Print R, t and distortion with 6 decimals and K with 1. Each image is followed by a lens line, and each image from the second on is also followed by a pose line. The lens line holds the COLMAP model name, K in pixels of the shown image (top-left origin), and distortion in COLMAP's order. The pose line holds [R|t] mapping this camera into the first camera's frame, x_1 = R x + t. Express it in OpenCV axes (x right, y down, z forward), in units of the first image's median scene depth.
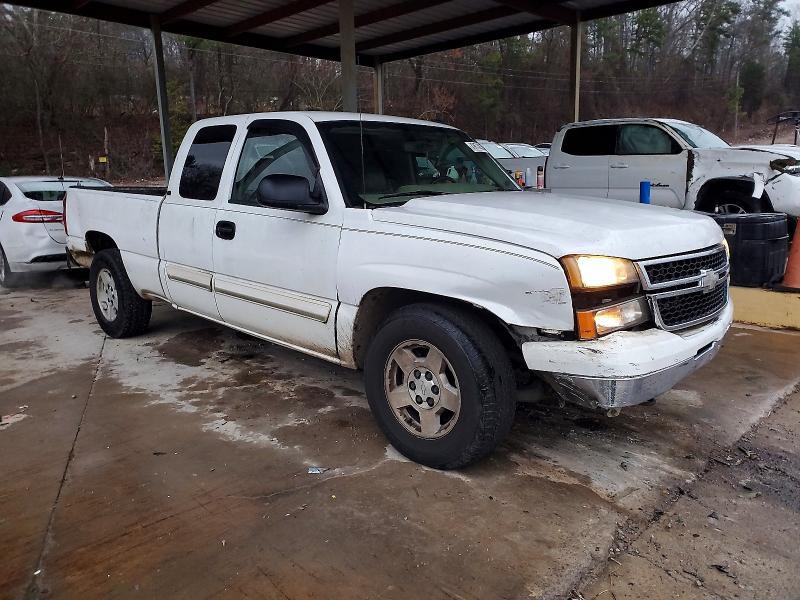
lens RADIAL K [[637.6, 0, 402.0], [0, 637.6, 300.4], [0, 0, 1]] dist [0.007205, 0.005714]
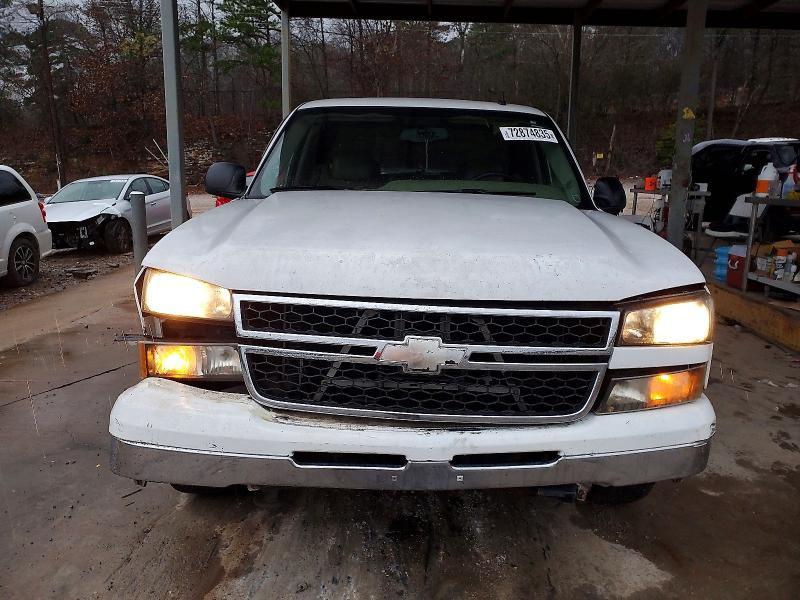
lens RADIAL K [[637.6, 0, 400.9], [0, 637.6, 299.3], [0, 0, 1]] dist [0.007205, 0.005714]
pose [[0.659978, 0.173380, -0.731005, 0.886033], [-0.171972, 0.982036, 0.077657, -0.123396], [0.731338, 0.074460, 0.677939, 0.587775]]
